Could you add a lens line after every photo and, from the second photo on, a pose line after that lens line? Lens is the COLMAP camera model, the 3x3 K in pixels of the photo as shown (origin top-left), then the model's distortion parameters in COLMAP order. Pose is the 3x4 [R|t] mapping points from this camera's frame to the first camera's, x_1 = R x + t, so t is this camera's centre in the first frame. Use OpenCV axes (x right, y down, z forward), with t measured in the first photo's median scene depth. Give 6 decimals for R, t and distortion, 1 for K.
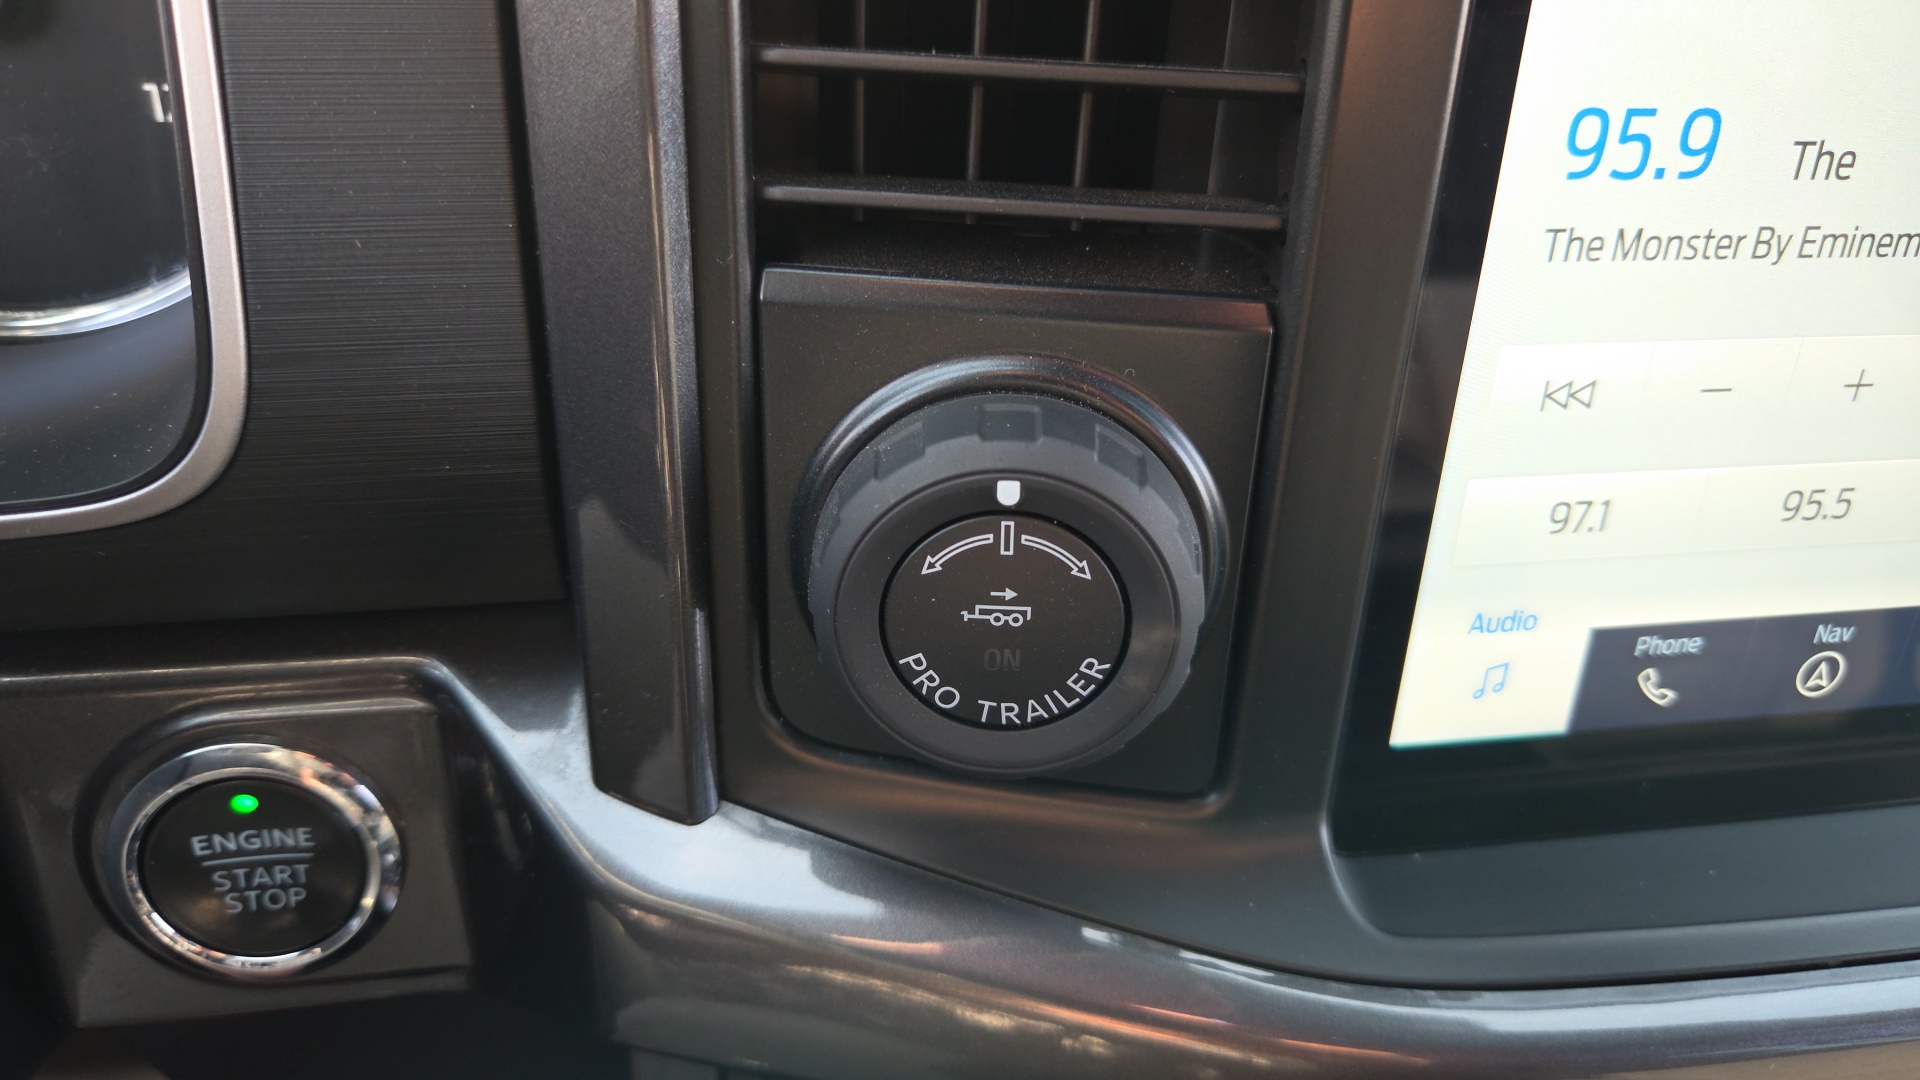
lens RADIAL K [[1327.1, 0, 960.0], [0, 1327.1, 540.0], [0, 0, 1]] dist [0.006649, 0.001154]
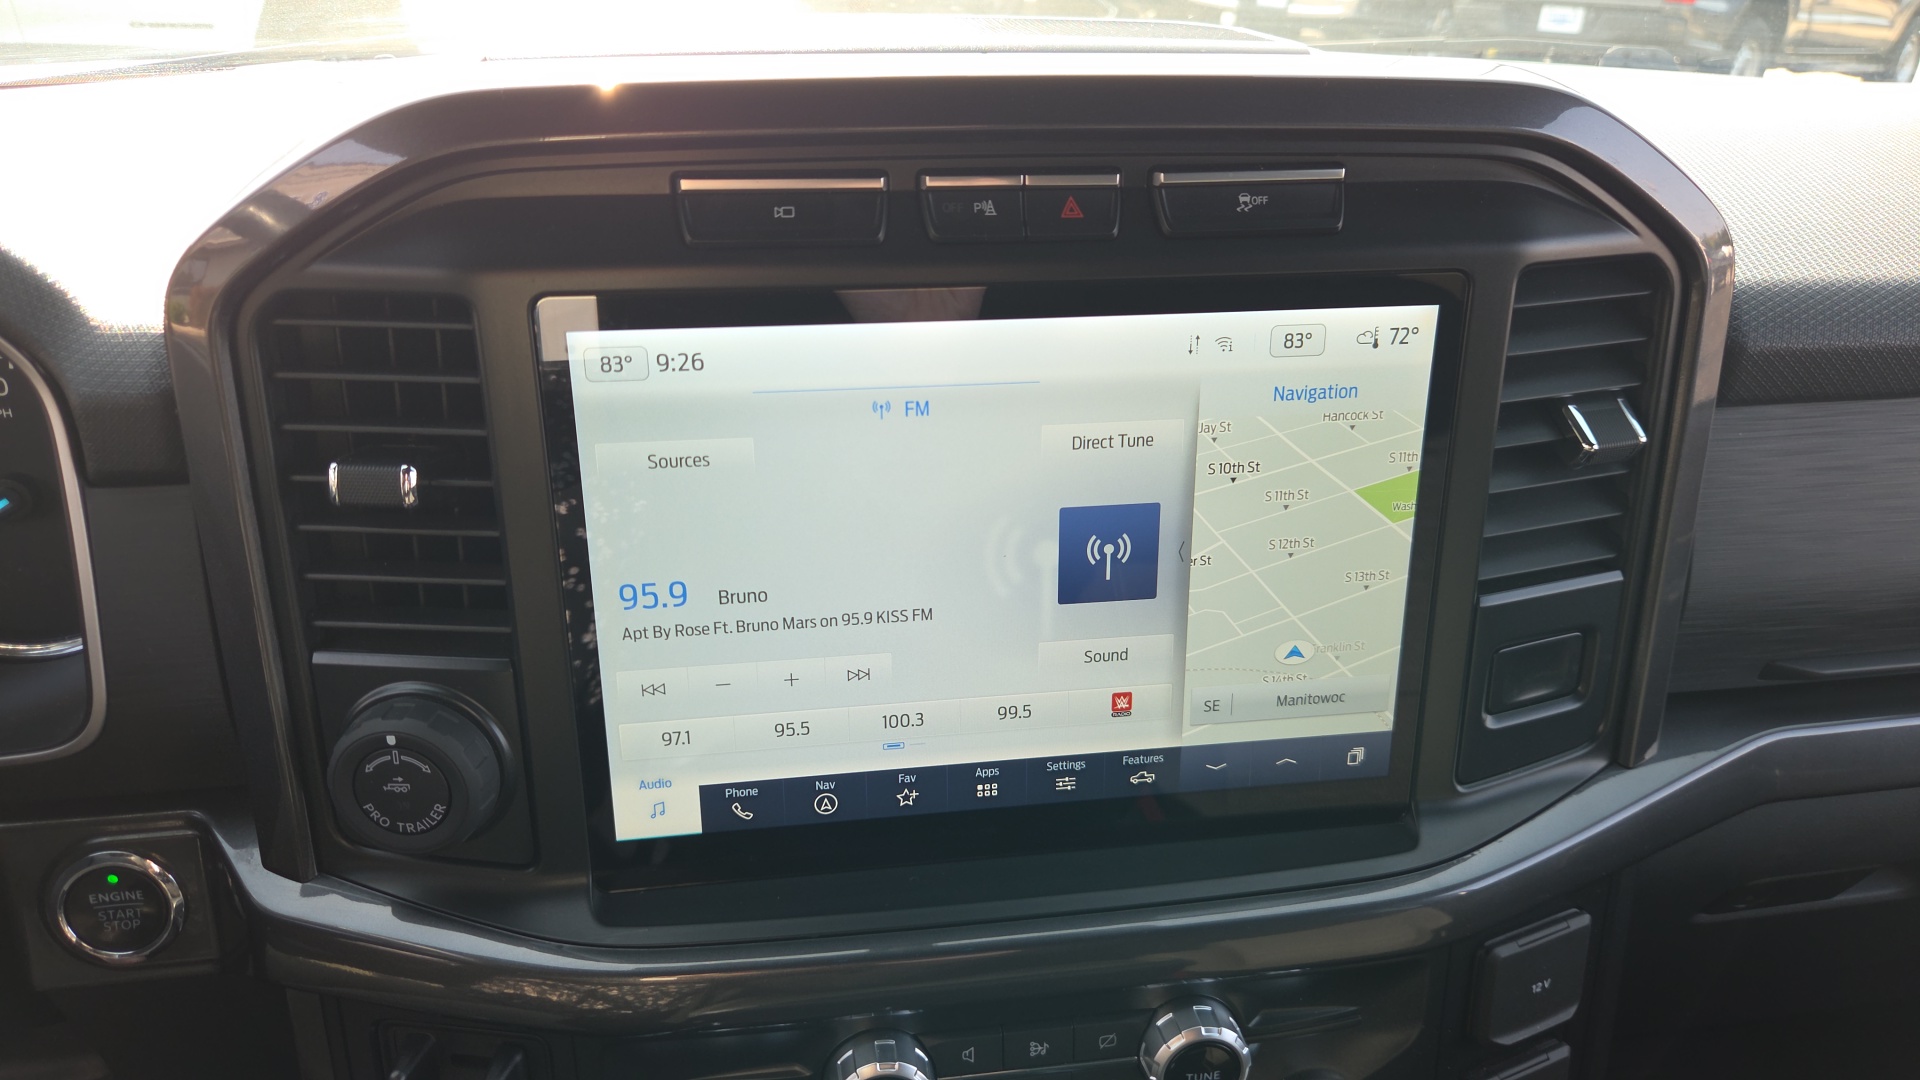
lens RADIAL K [[1307.2, 0, 965.2], [0, 1307.2, 536.7], [0, 0, 1]] dist [0.072086, -0.062433]
pose [[0.999020, -0.024541, -0.036823, 1.059318], [0.020143, 0.993115, -0.115397, -0.092012], [0.039401, 0.114543, 0.992637, -1.320968]]
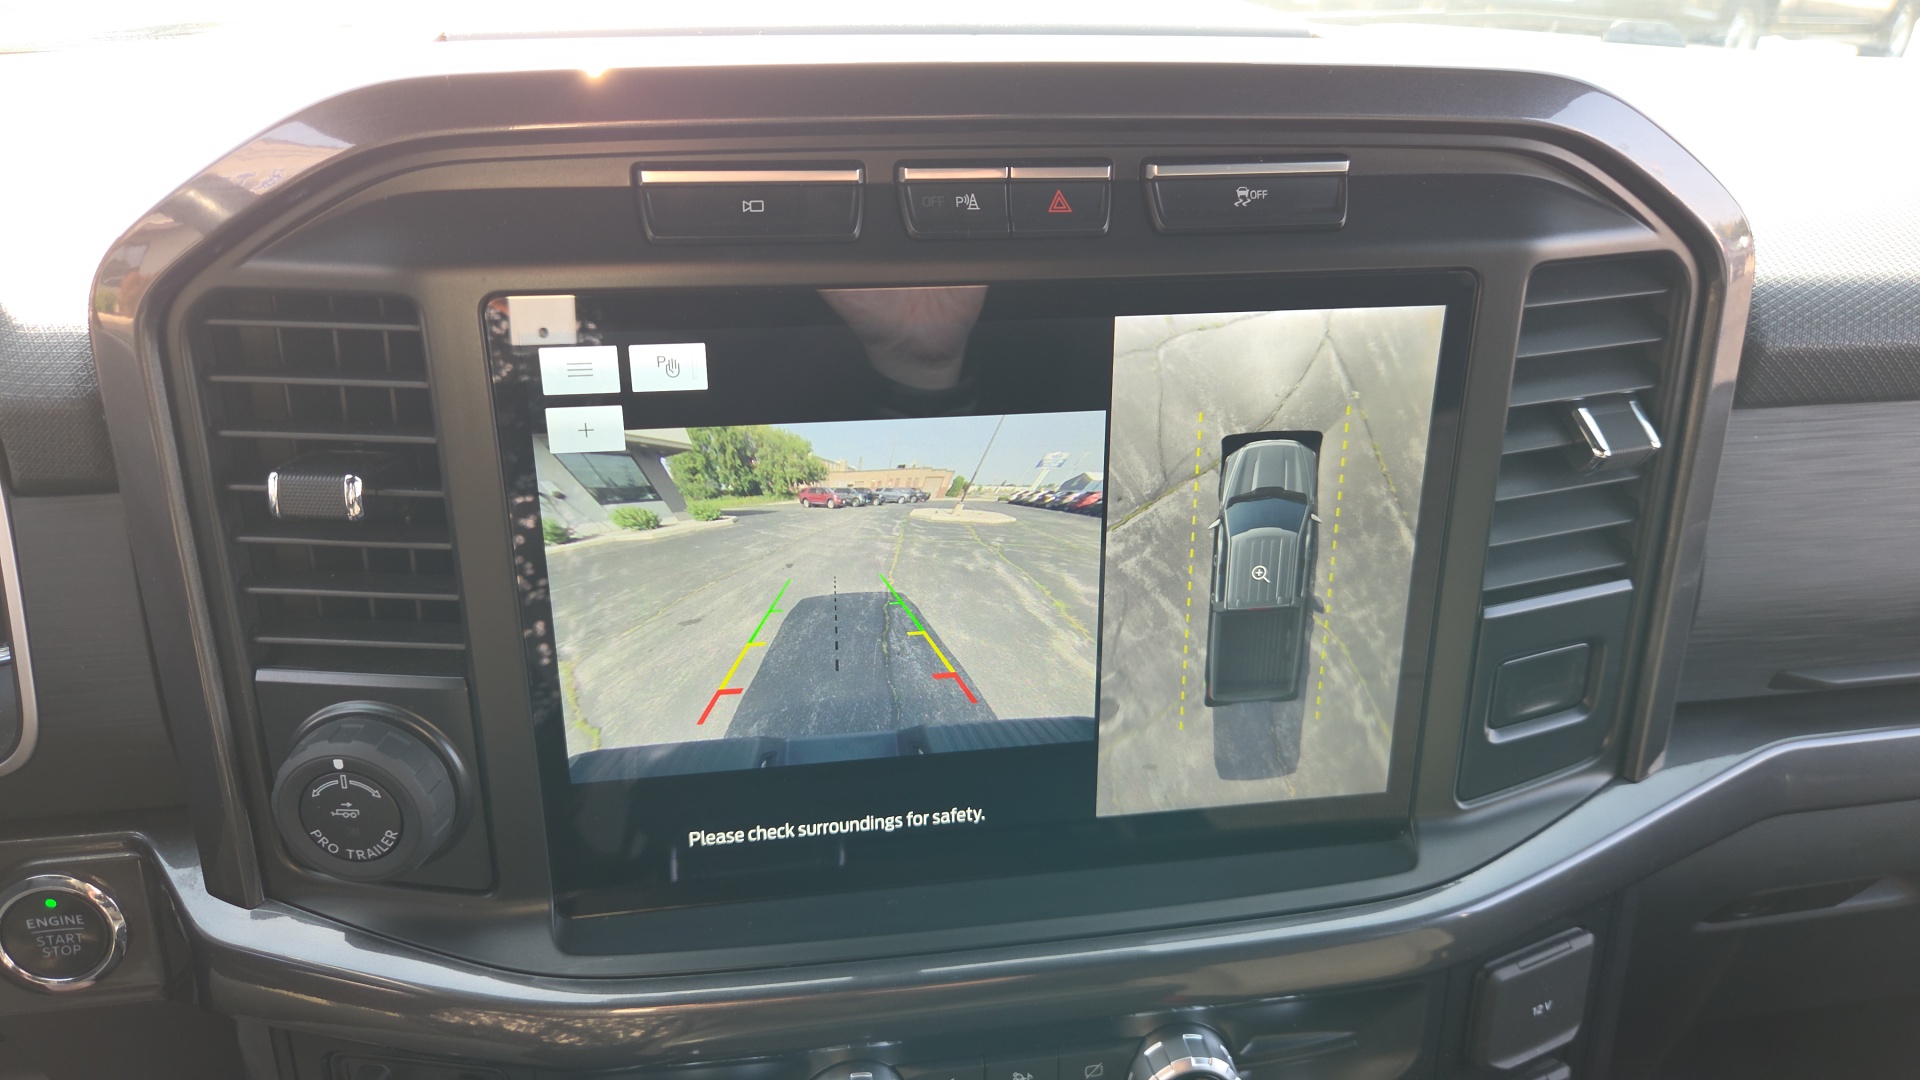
lens RADIAL K [[1314.6, 0, 965.1], [0, 1314.6, 535.4], [0, 0, 1]] dist [0.067350, -0.060751]
pose [[0.999347, -0.021629, -0.028951, 1.069688], [0.018823, 0.995403, -0.093906, -0.170681], [0.030849, 0.093299, 0.995160, -1.224239]]
